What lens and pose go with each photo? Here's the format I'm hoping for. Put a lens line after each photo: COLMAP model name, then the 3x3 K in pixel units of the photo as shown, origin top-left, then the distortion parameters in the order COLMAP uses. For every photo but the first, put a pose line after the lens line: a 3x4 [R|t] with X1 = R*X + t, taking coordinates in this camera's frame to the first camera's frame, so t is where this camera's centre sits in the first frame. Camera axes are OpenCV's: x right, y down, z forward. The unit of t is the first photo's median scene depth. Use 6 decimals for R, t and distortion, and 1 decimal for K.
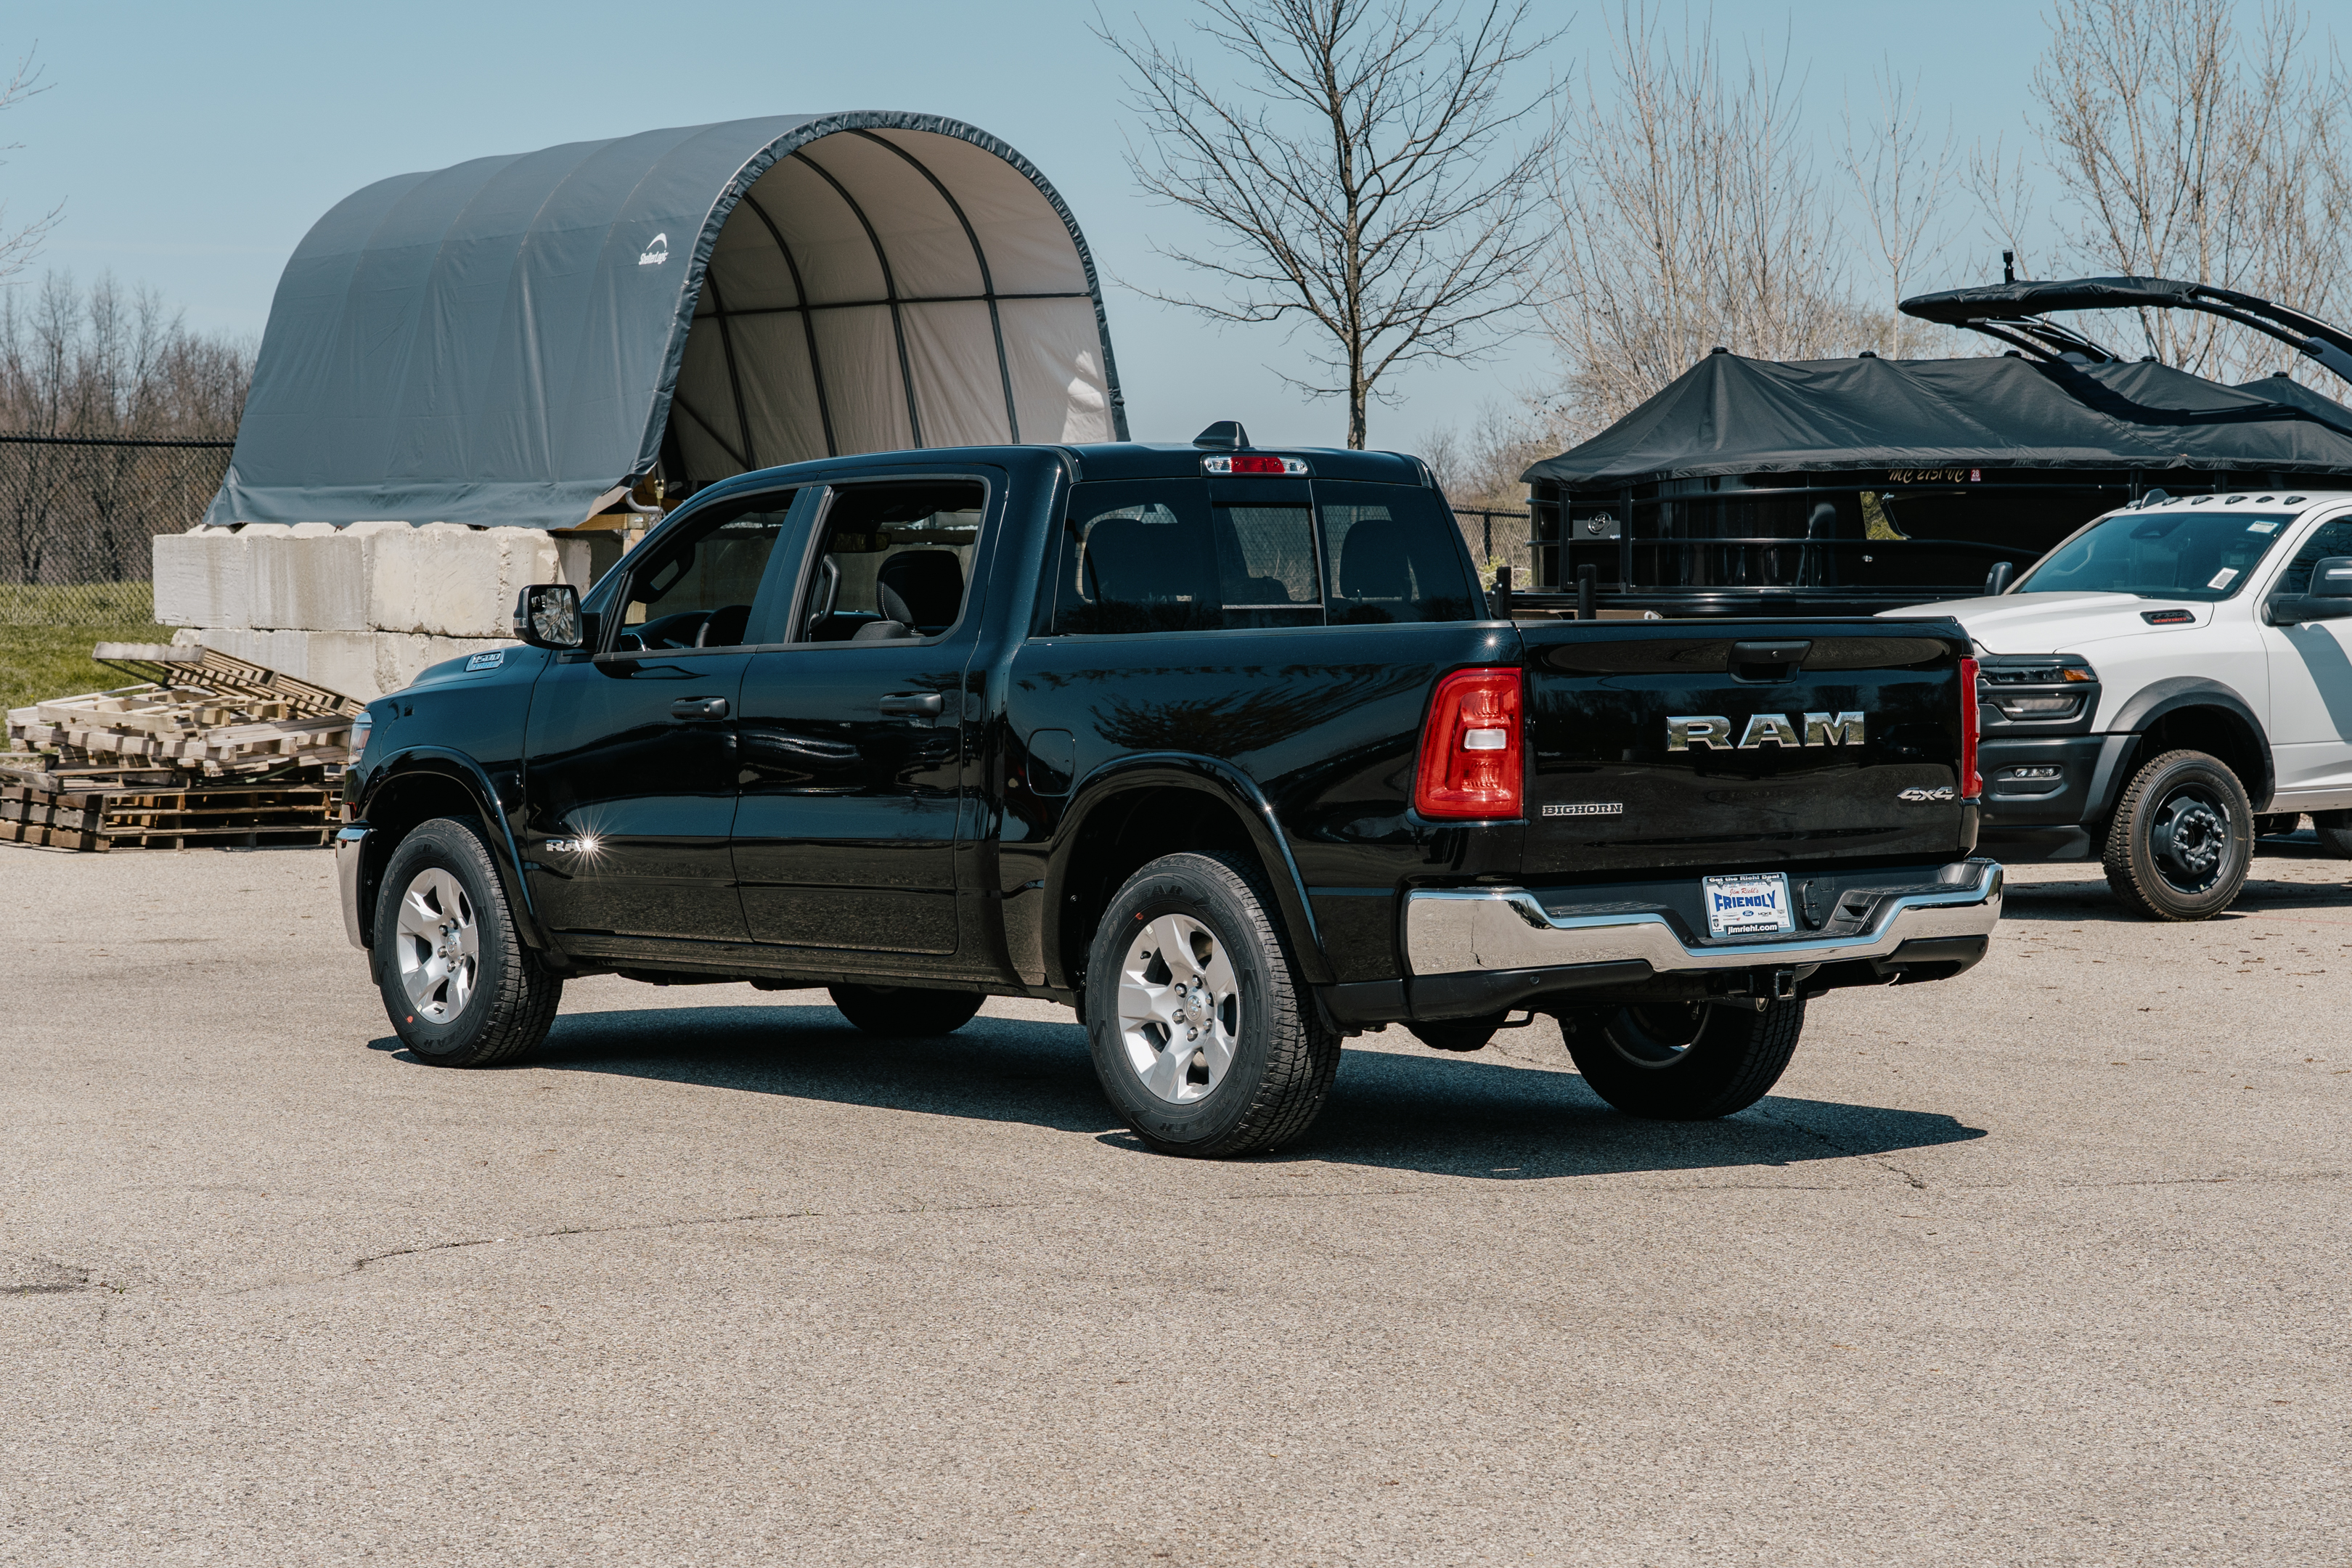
lens RADIAL K [[5007.8, 0, 1176.0], [0, 5007.8, 784.0], [0, 0, 1]] dist [0.026129, 0.028577]
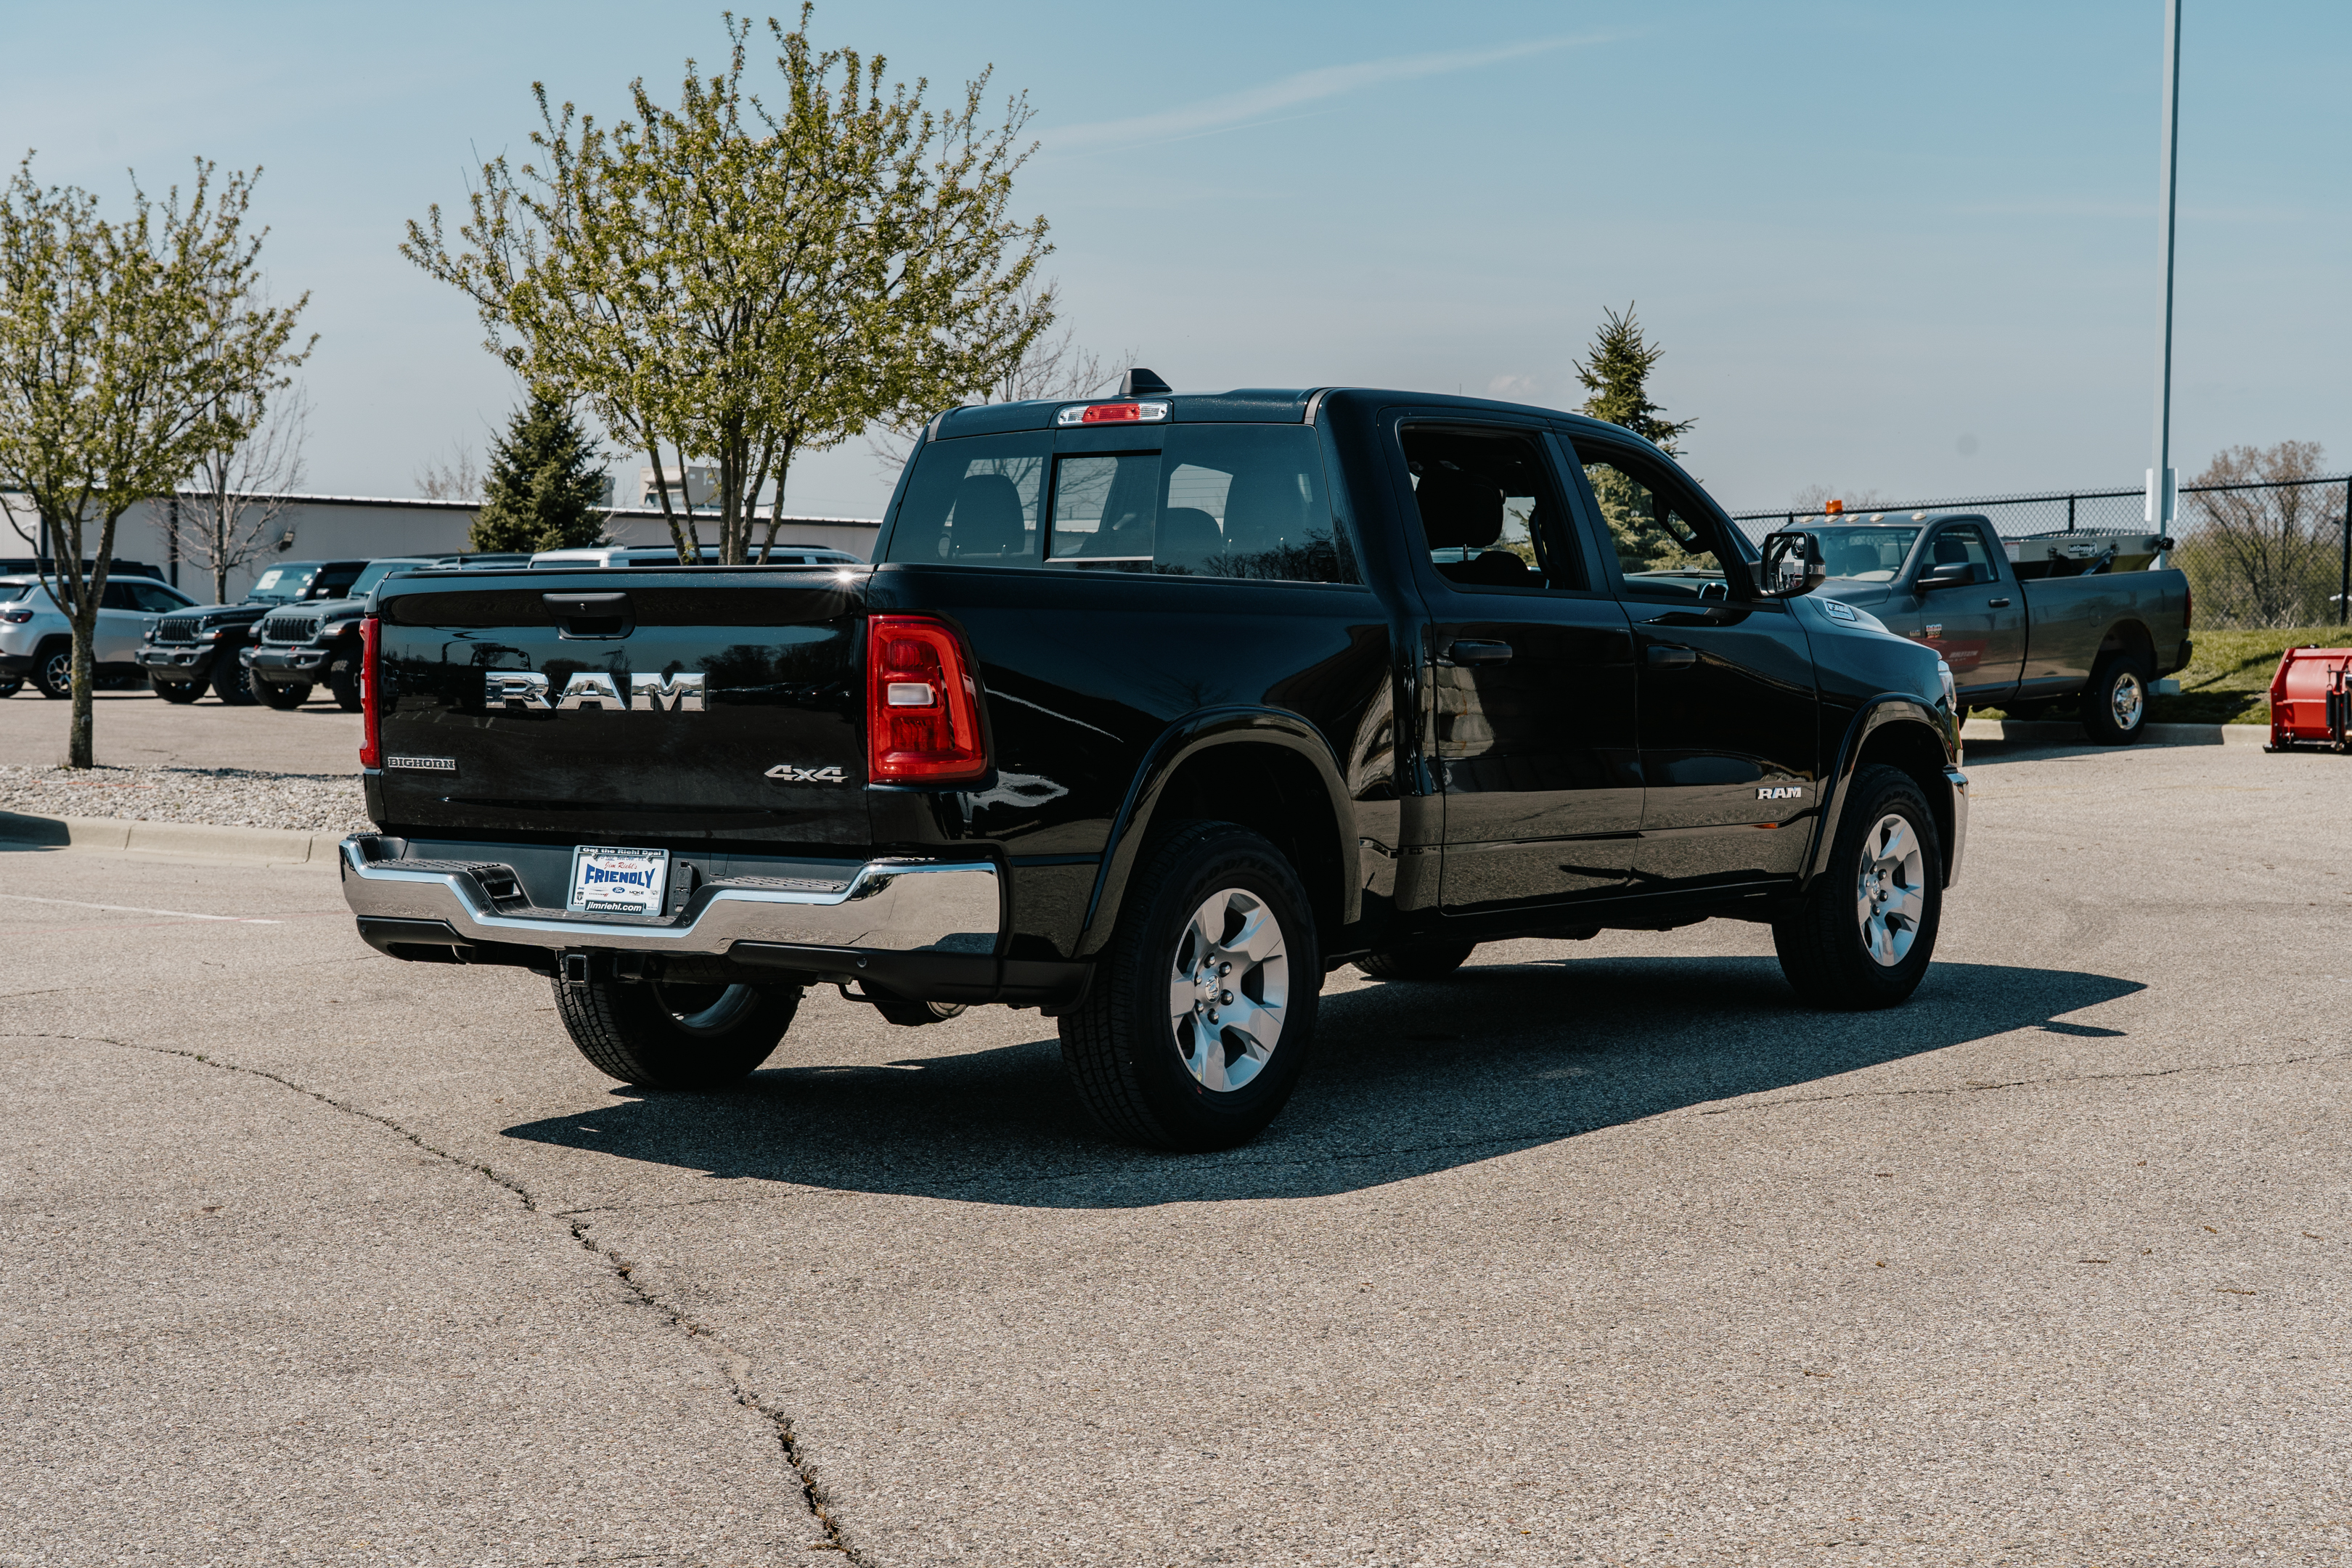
lens RADIAL K [[3525.2, 0, 1176.0], [0, 3525.2, 784.0], [0, 0, 1]] dist [0.028083, 0.080983]
pose [[0.243611, 0.050513, -0.968557, 0.759014], [-0.030347, 0.998551, 0.044444, -0.025145], [0.969398, 0.018566, 0.244791, 0.936968]]
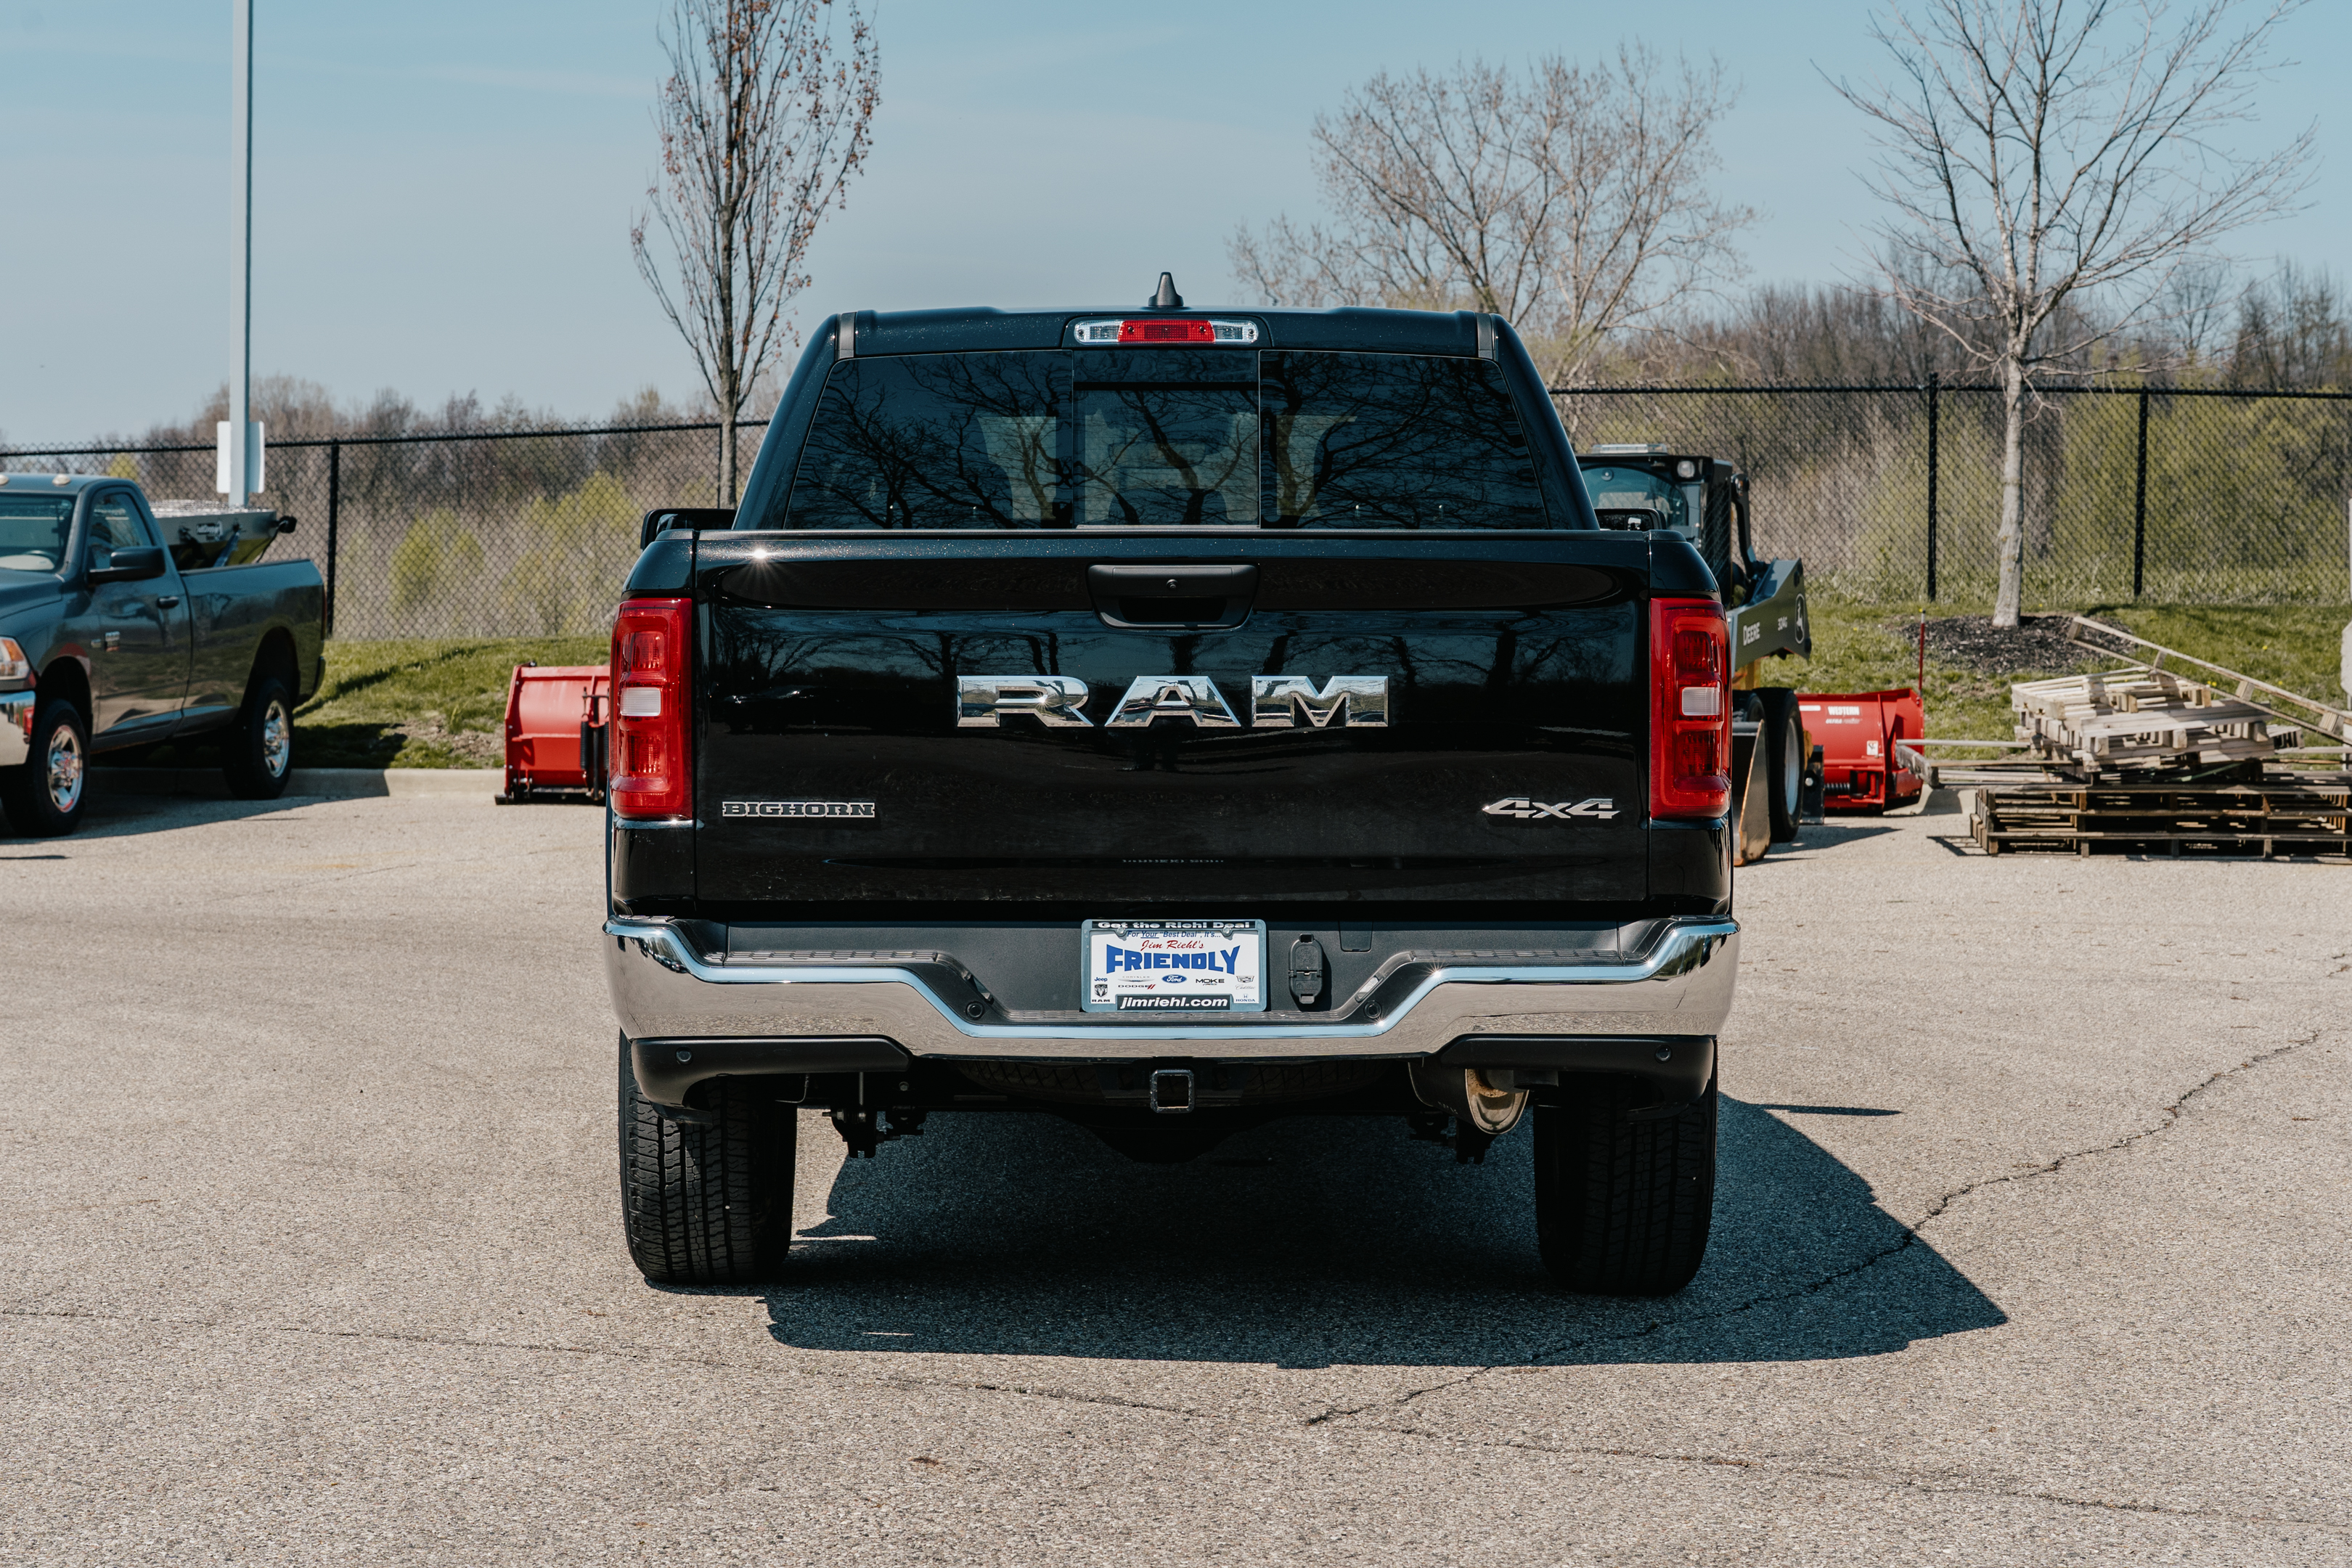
lens RADIAL K [[5039.7, 0, 1129.6], [0, 5039.7, 781.9], [0, 0, 1]] dist [0.133541, -0.031614]
pose [[0.771789, 0.026585, -0.635322, 0.526715], [-0.027793, 0.999581, 0.008065, -0.005141], [0.635270, 0.011433, 0.772205, 0.483949]]
